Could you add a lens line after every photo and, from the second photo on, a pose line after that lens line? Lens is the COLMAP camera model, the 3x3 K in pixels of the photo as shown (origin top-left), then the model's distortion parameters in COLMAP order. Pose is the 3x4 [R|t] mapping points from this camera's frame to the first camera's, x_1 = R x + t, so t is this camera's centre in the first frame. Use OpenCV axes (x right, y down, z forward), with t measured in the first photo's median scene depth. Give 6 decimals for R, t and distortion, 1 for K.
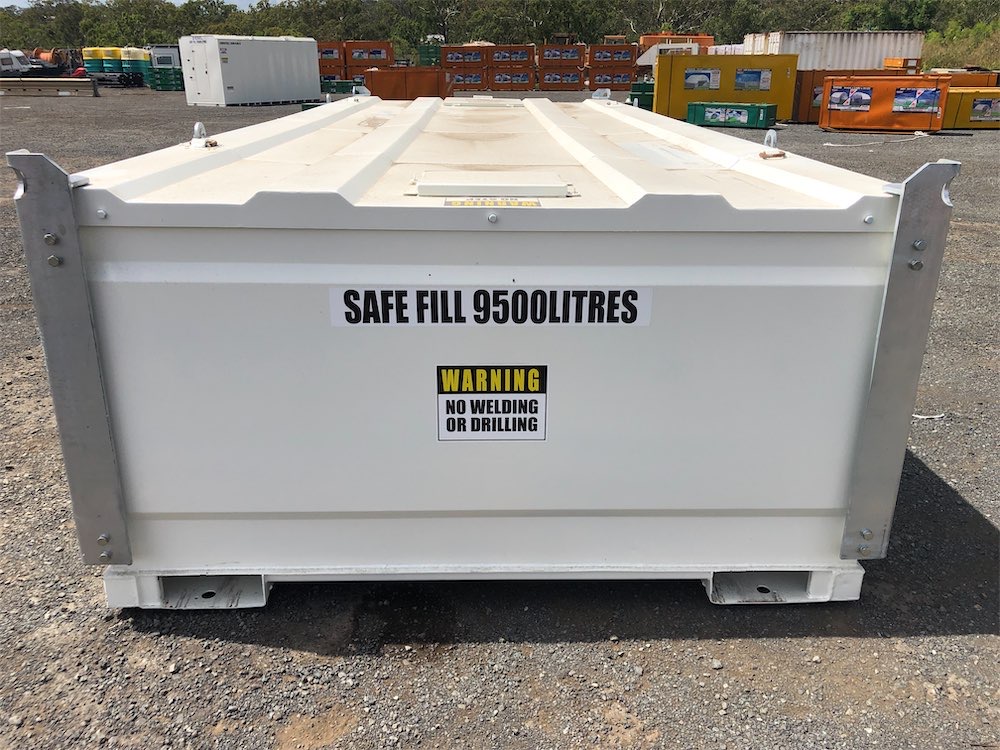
lens RADIAL K [[822.2, 0, 506.3], [0, 822.2, 358.9], [0, 0, 1]] dist [0.029715, -0.032598]
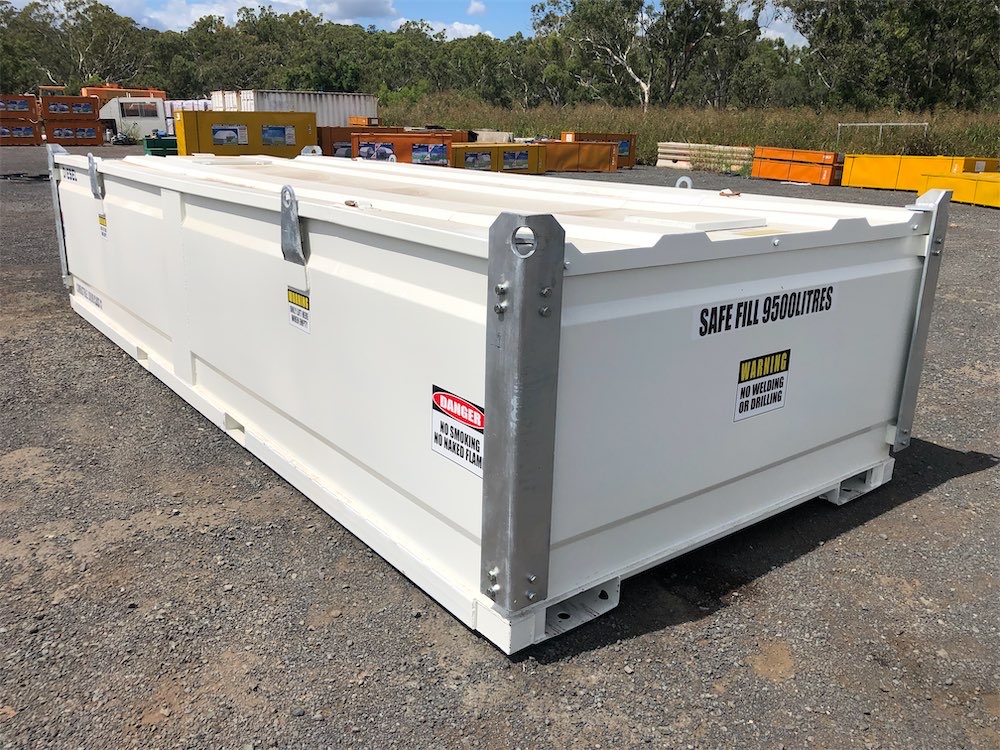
lens RADIAL K [[822.2, 0, 489.3], [0, 822.2, 370.8], [0, 0, 1]] dist [0.029715, -0.032598]
pose [[0.812065, -0.158785, 0.561549, -1.050326], [0.185212, 0.982648, 0.010018, -0.058008], [-0.553395, 0.095870, 0.827383, 0.149919]]
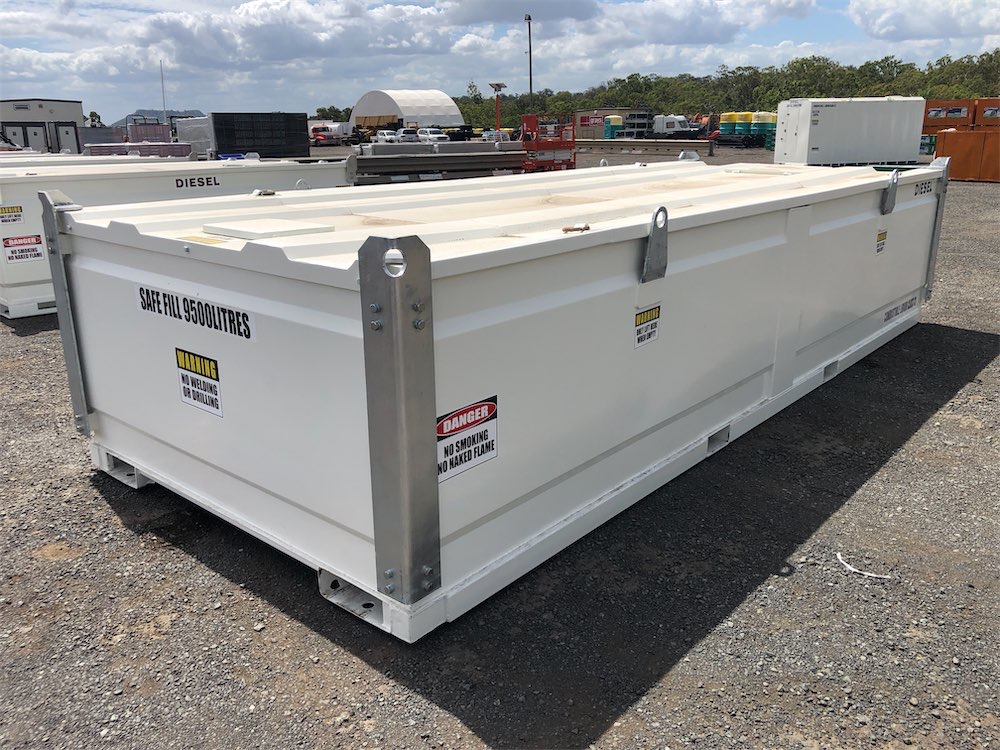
lens RADIAL K [[822.2, 0, 503.8], [0, 822.2, 375.4], [0, 0, 1]] dist [0.029715, -0.032598]
pose [[0.738163, 0.185908, -0.648502, 1.211428], [-0.216731, 0.975673, 0.033003, -0.108956], [0.638861, 0.116189, 0.760498, 0.254302]]
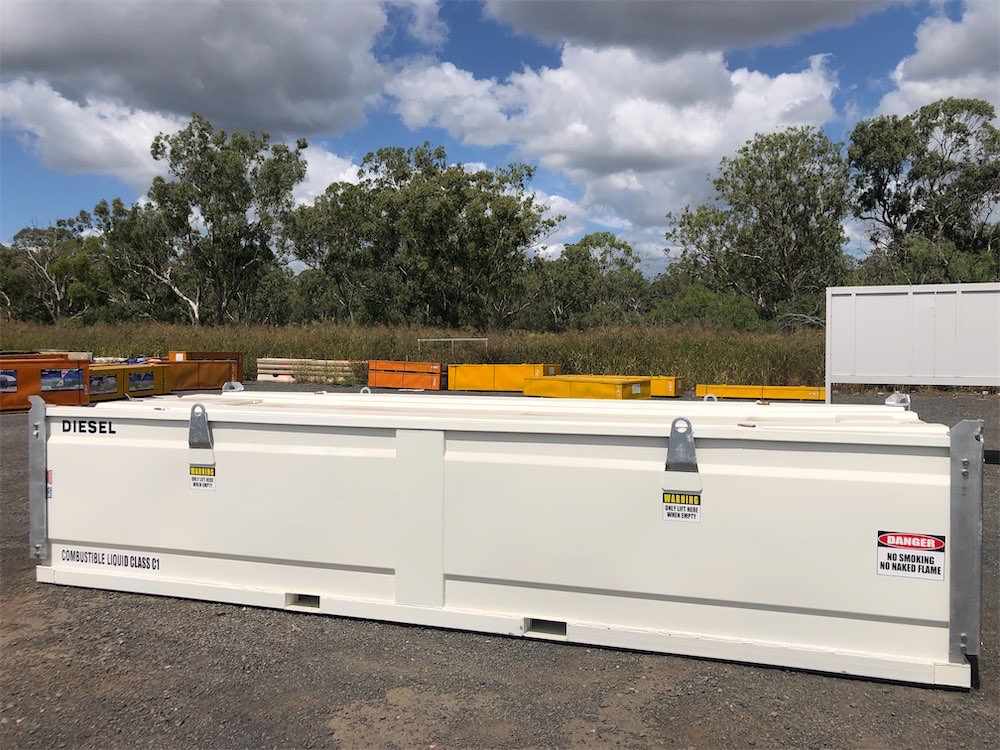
lens RADIAL K [[822.2, 0, 502.8], [0, 822.2, 367.4], [0, 0, 1]] dist [0.029715, -0.032598]
pose [[0.338337, -0.036781, 0.940306, -2.370583], [0.320568, 0.943974, -0.078421, -0.477168], [-0.884740, 0.327965, 0.331172, 1.084054]]
